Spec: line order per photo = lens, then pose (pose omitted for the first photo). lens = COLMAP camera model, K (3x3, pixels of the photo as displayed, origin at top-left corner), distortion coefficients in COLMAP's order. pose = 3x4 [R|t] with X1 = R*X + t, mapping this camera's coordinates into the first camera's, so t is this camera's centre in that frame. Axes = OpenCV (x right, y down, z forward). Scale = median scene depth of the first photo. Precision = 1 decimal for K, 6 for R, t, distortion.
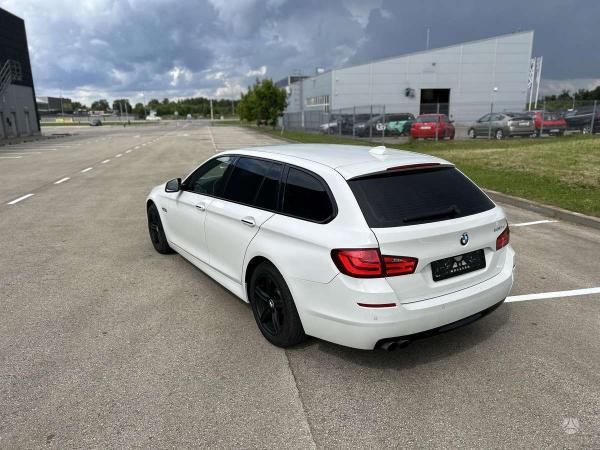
lens RADIAL K [[450.4, 0, 298.8], [0, 450.4, 228.4], [0, 0, 1]] dist [0.024155, -0.025792]
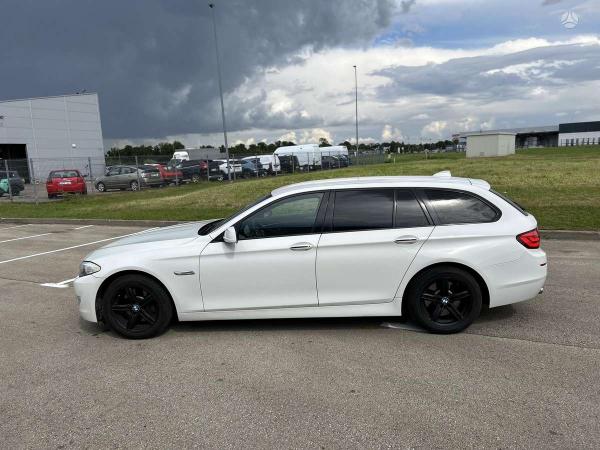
lens RADIAL K [[450.4, 0, 298.8], [0, 450.4, 228.4], [0, 0, 1]] dist [0.024155, -0.025792]
pose [[0.602886, -0.131287, 0.786951, -0.166887], [0.225289, 0.974240, -0.010062, -0.013624], [-0.765359, 0.183358, 0.616933, 0.069692]]
